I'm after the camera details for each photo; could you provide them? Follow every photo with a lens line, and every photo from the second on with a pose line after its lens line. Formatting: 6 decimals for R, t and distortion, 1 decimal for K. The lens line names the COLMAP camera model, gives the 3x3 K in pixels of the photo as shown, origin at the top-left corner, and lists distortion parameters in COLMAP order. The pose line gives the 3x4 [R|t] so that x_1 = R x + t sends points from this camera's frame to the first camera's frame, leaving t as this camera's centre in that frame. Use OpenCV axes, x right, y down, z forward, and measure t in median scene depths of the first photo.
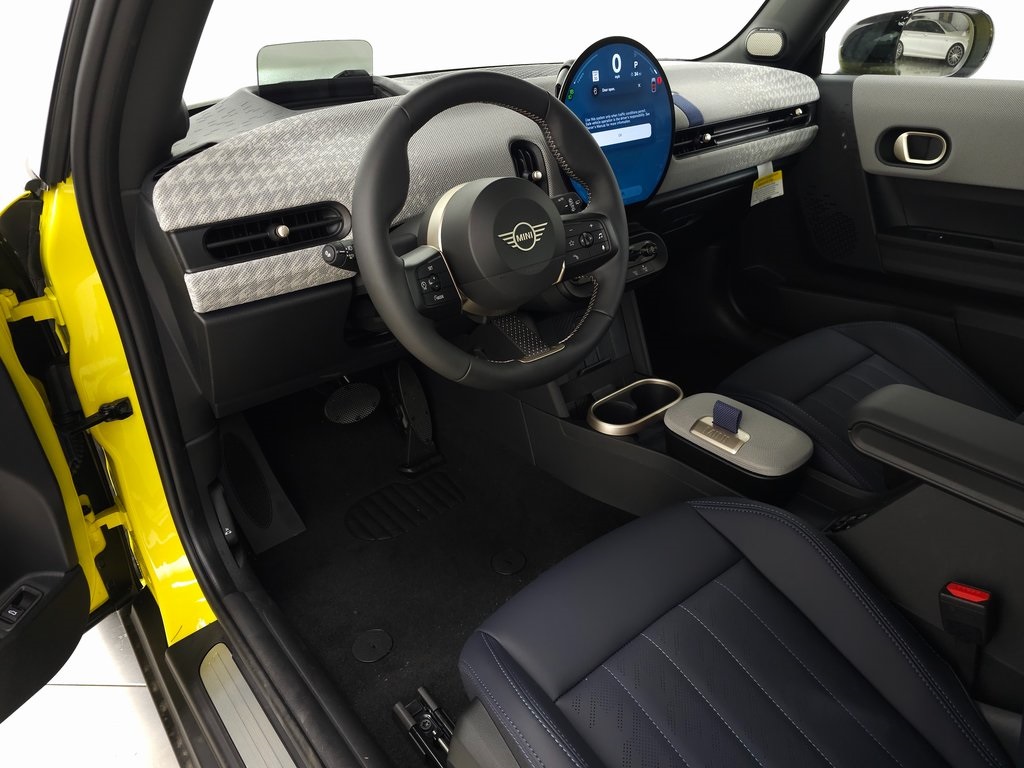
lens RADIAL K [[691.8, 0, 514.5], [0, 691.8, 388.2], [0, 0, 1]] dist [0.047214, -0.043699]
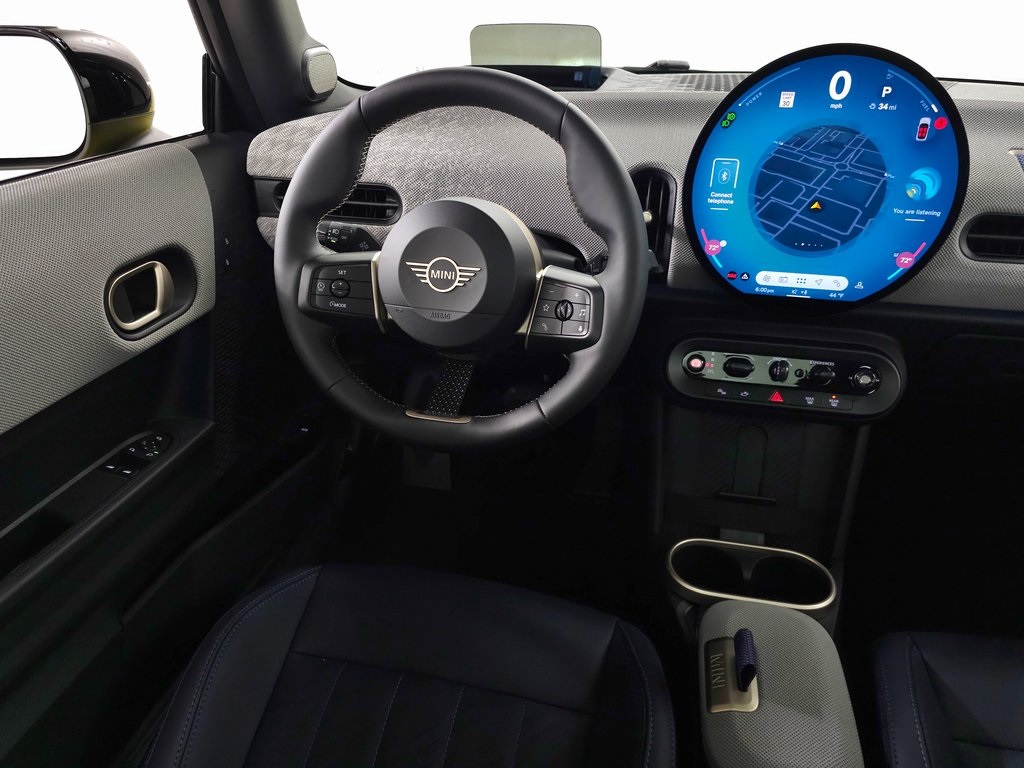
lens RADIAL K [[688.9, 0, 508.4], [0, 688.9, 379.3], [0, 0, 1]] dist [0.065165, -0.084390]
pose [[0.602849, 0.408590, -0.685293, 0.511362], [-0.396769, 0.898710, 0.186799, -0.221819], [0.692205, 0.159291, 0.703903, 0.381441]]
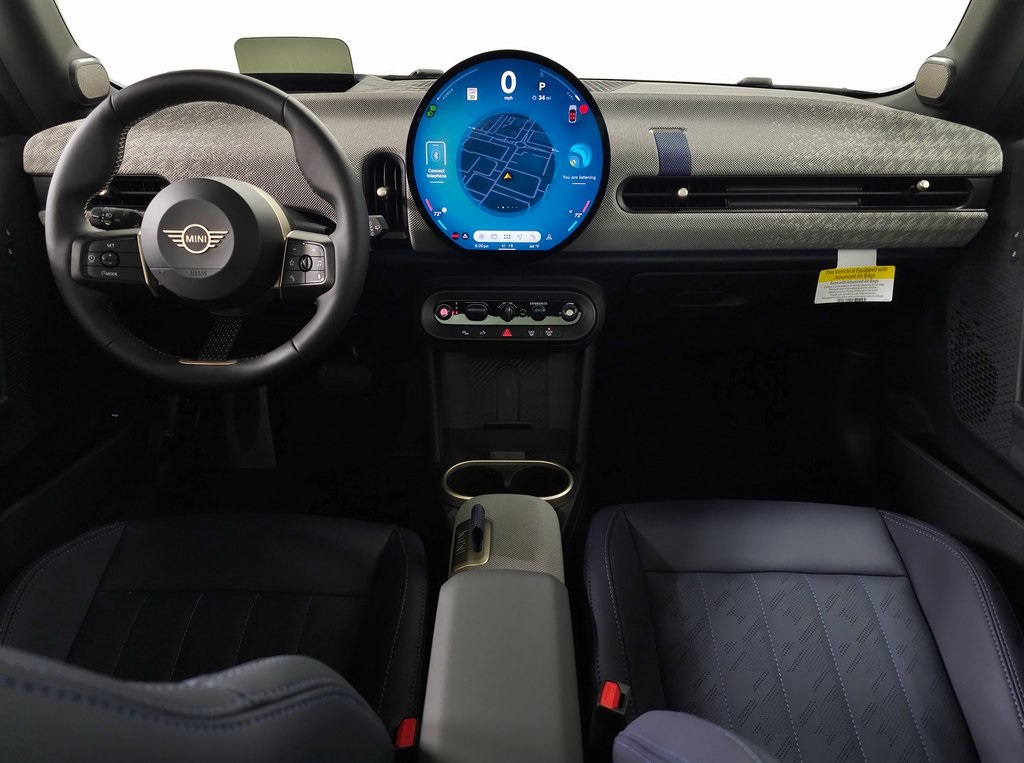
lens RADIAL K [[691.8, 0, 514.5], [0, 691.8, 385.7], [0, 0, 1]] dist [0.047214, -0.043699]
pose [[0.747918, 0.333149, -0.574134, 0.754516], [-0.337818, 0.935579, 0.102810, -0.212186], [0.571399, 0.117060, 0.812281, 0.365223]]
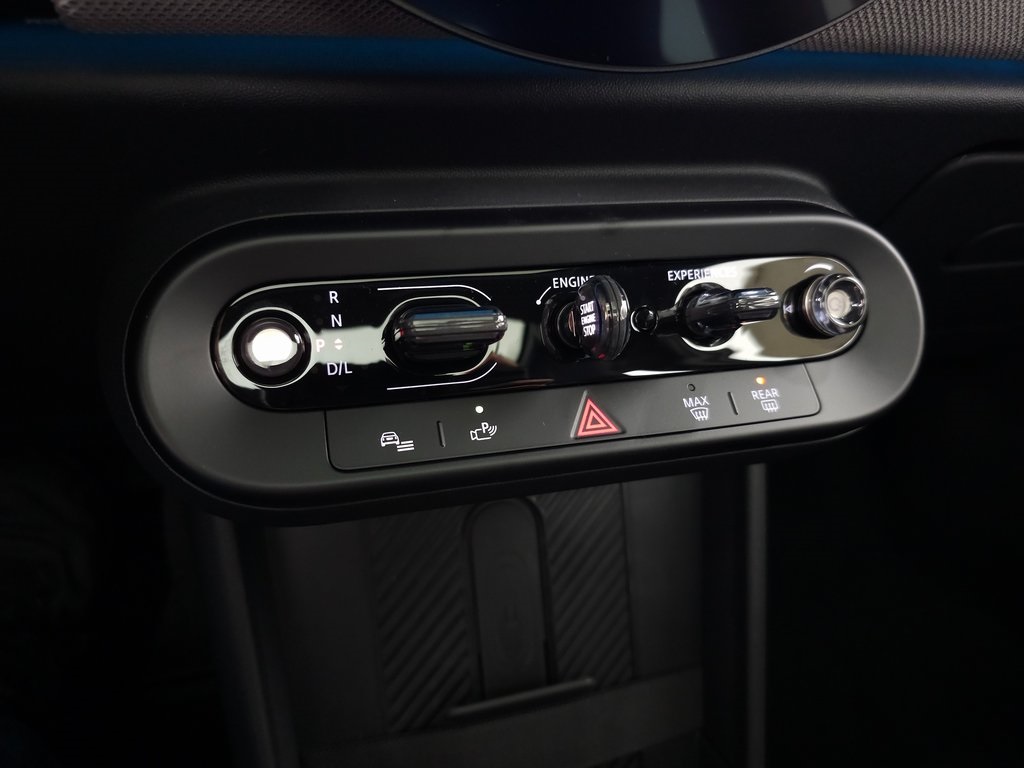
lens RADIAL K [[698.6, 0, 514.0], [0, 698.6, 337.9], [0, 0, 1]] dist [-0.005228, -0.048558]
pose [[0.901243, 0.235443, -0.363768, 0.221394], [-0.262785, 0.964482, -0.026810, -0.190170], [0.344535, 0.119755, 0.931104, 0.924761]]
